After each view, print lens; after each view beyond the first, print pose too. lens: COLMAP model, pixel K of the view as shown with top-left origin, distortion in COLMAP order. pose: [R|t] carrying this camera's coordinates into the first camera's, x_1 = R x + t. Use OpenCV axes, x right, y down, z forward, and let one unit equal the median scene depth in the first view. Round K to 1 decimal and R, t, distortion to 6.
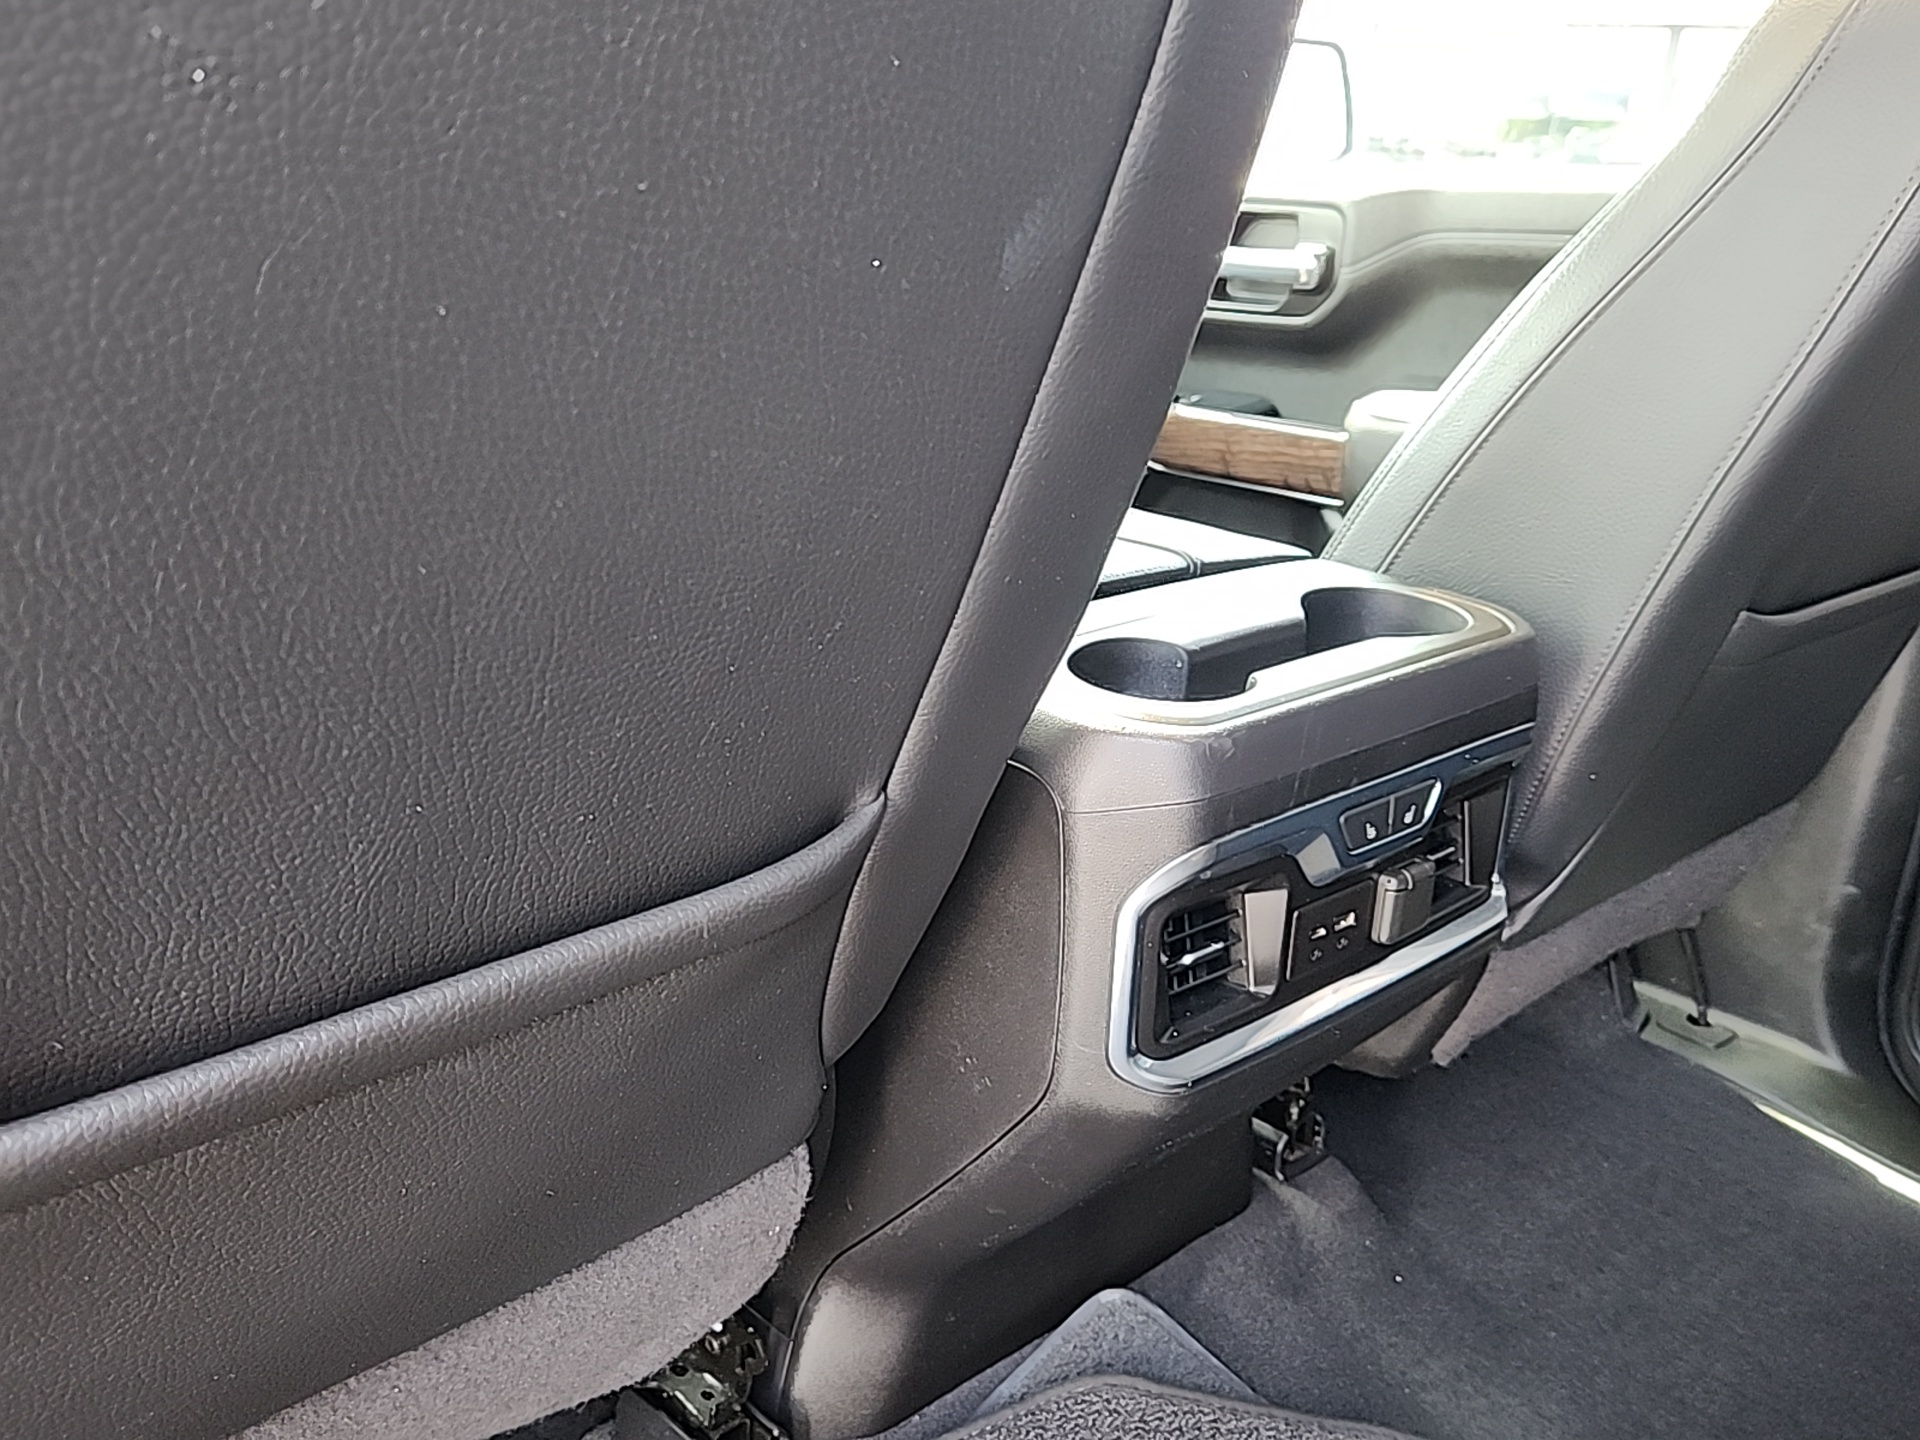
lens RADIAL K [[1622.8, 0, 961.0], [0, 1622.8, 729.6], [0, 0, 1]] dist [0.081819, -0.096511]
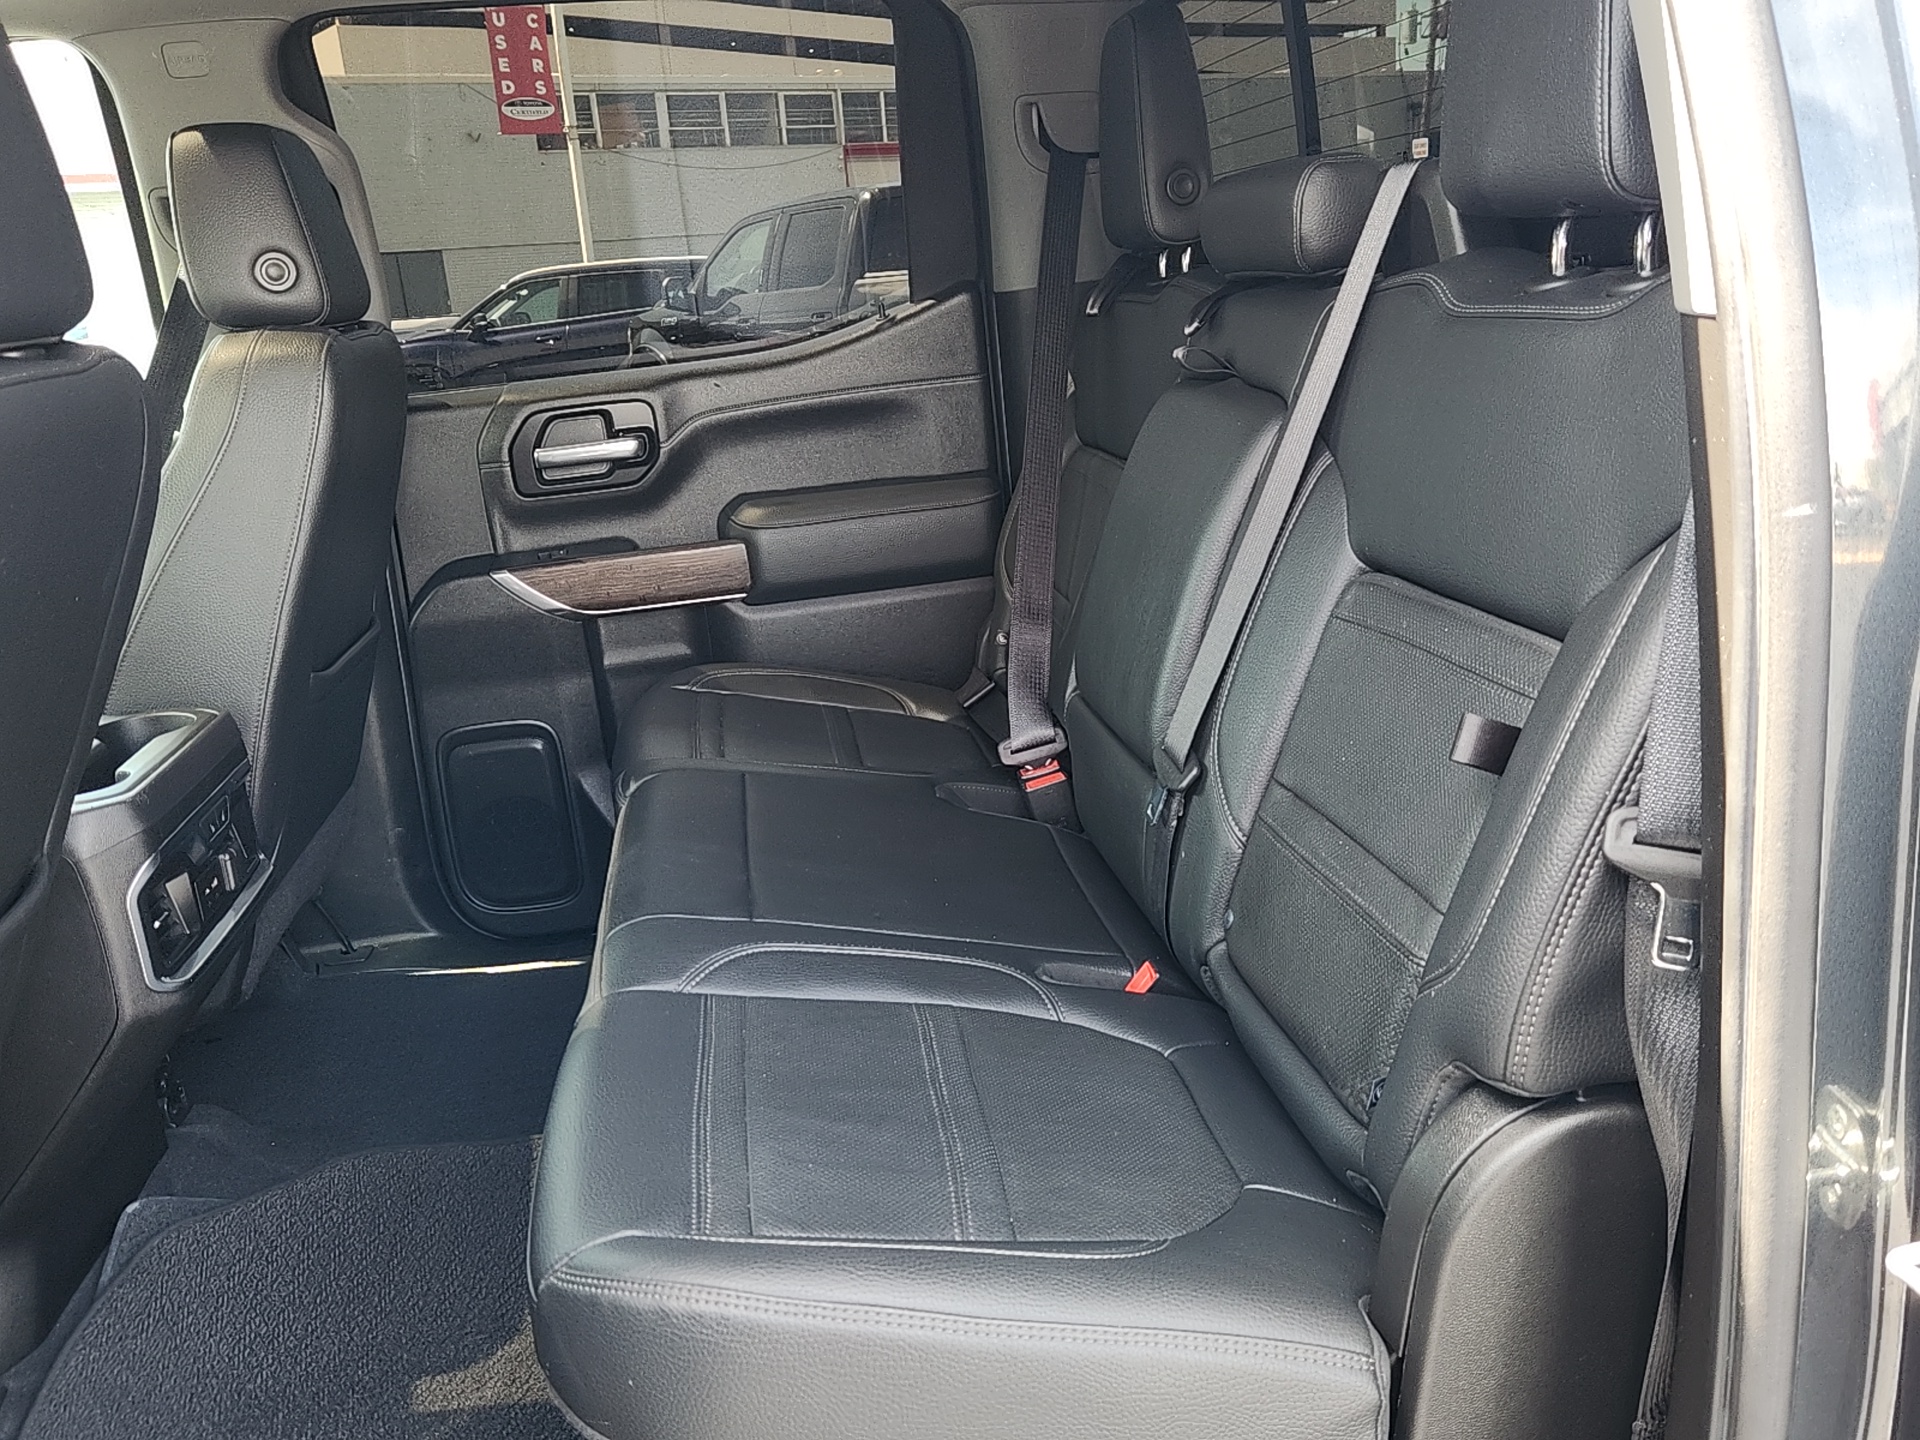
lens RADIAL K [[1622.8, 0, 961.0], [0, 1622.8, 729.6], [0, 0, 1]] dist [0.081819, -0.096511]
pose [[0.556551, -0.313883, 0.769239, -0.473610], [0.372604, 0.921850, 0.106572, 0.053178], [-0.742575, 0.227309, 0.630011, -0.588286]]
